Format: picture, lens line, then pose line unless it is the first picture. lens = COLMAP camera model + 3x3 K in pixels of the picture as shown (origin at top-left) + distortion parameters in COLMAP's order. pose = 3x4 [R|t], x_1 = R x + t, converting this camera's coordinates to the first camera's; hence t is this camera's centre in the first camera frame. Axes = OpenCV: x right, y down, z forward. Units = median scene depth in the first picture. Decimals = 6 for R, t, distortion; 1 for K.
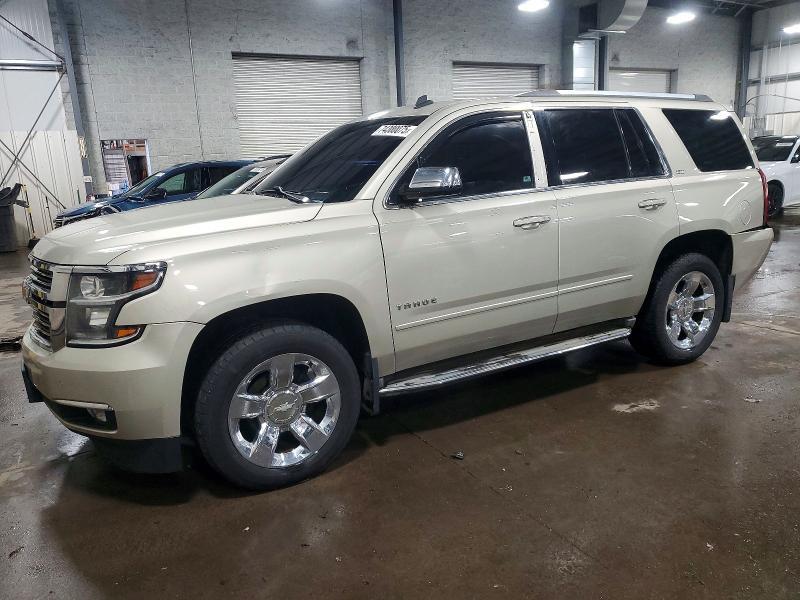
lens RADIAL K [[604.6, 0, 399.1], [0, 604.6, 300.9], [0, 0, 1]] dist [0.007298, 0.009027]
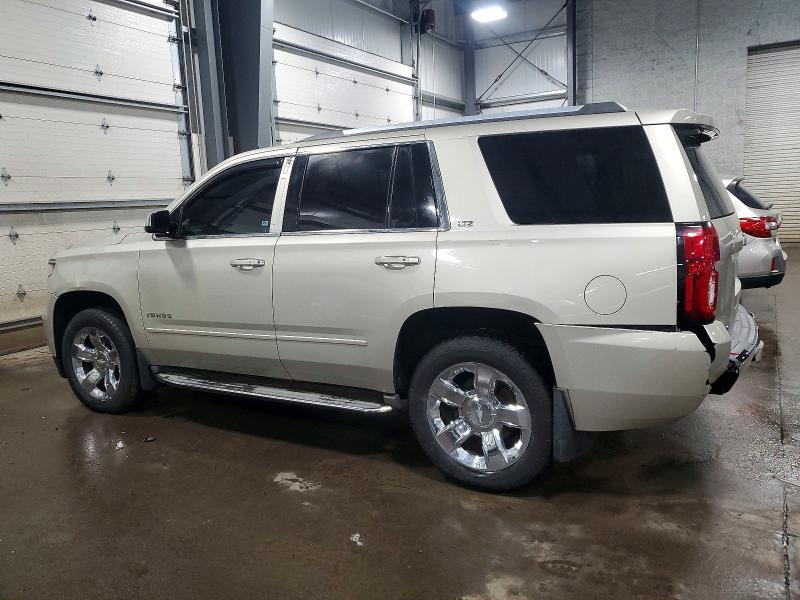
lens RADIAL K [[579.7, 0, 398.1], [0, 579.7, 298.1], [0, 0, 1]] dist [0.067646, 0.003027]
pose [[0.564560, 0.165976, -0.808532, 1.020275], [-0.171296, 0.981806, 0.081938, -0.170723], [0.807422, 0.092239, 0.582720, 0.536916]]
